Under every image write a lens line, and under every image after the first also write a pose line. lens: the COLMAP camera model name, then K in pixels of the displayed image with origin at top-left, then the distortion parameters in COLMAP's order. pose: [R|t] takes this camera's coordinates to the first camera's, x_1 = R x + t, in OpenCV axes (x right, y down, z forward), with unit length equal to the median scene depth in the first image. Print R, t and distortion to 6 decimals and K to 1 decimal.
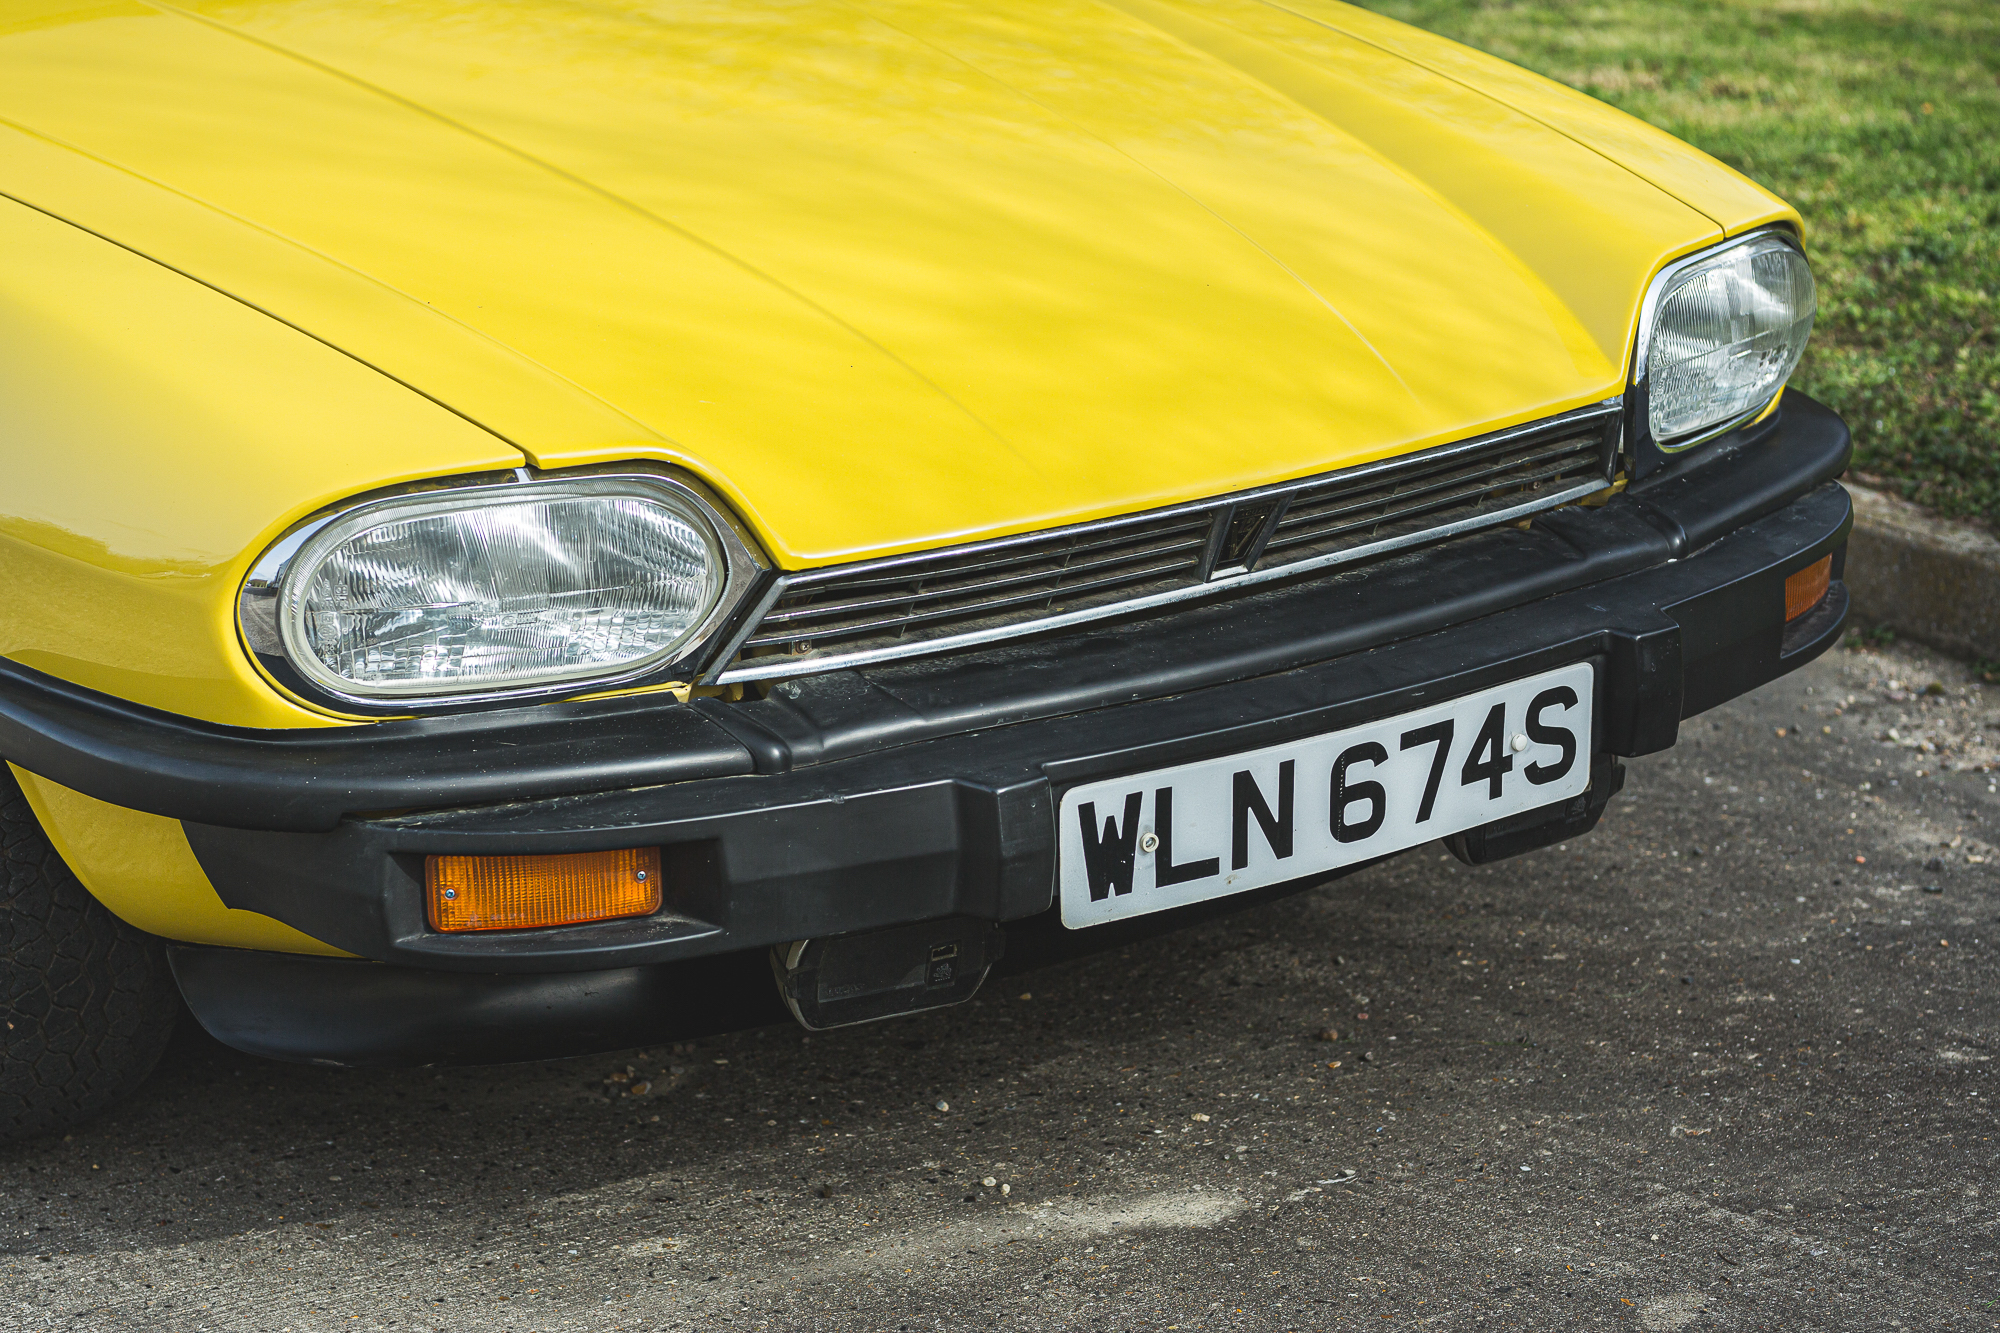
lens RADIAL K [[4889.4, 0, 999.0], [0, 4889.4, 668.0], [0, 0, 1]] dist [-0.022333, 0.000000]
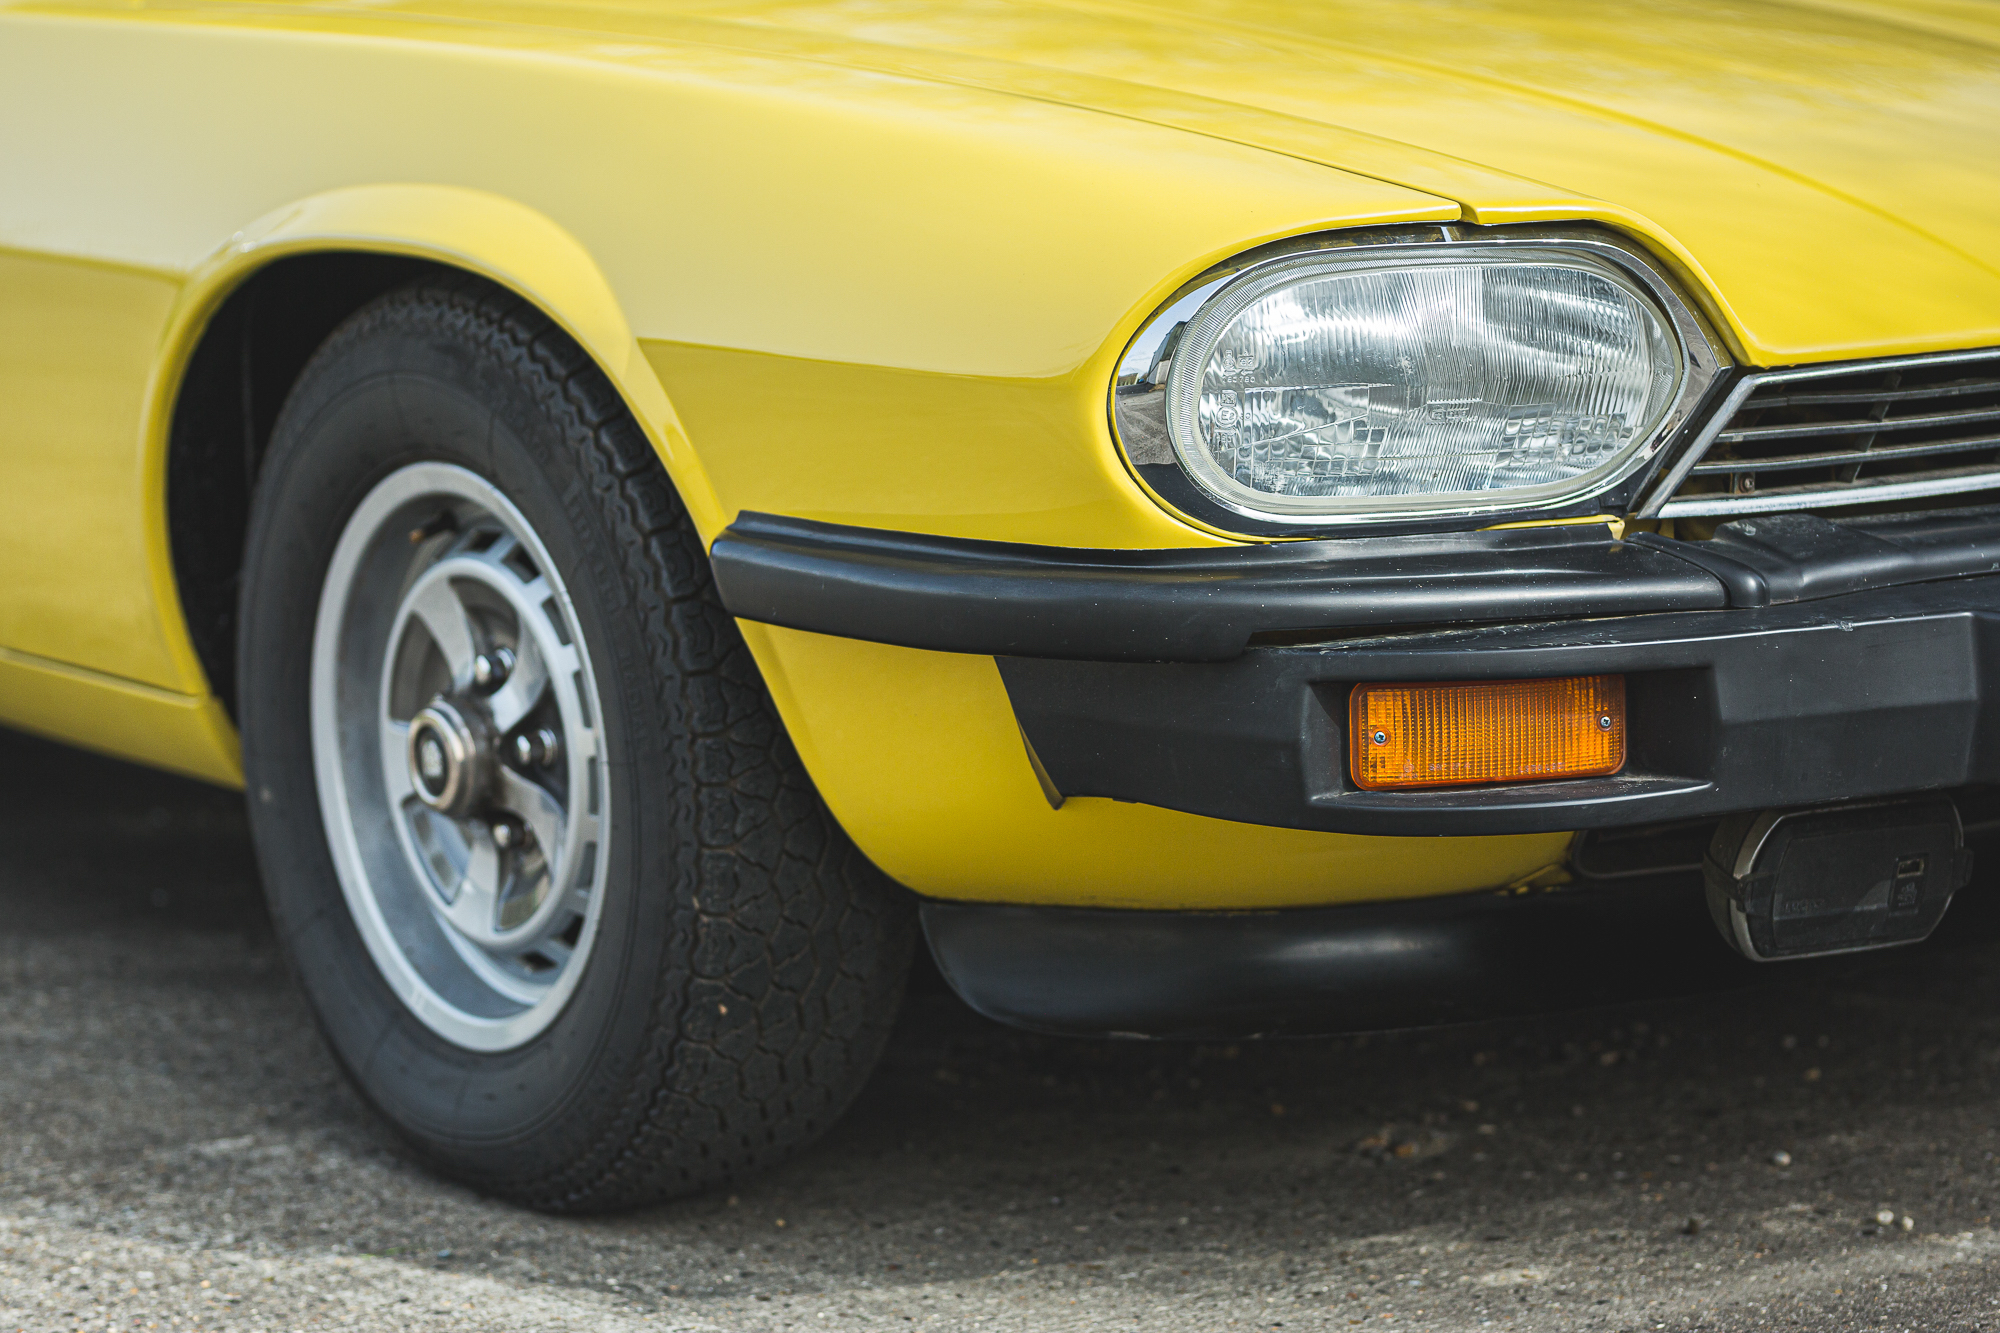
lens RADIAL K [[4889.4, 0, 1001.5], [0, 4889.4, 665.7], [0, 0, 1]] dist [-0.022333, 0.000000]
pose [[0.999480, -0.004979, 0.031860, -0.196537], [0.010008, 0.987117, -0.159685, 0.159687], [-0.030654, 0.159921, 0.986654, 0.197998]]
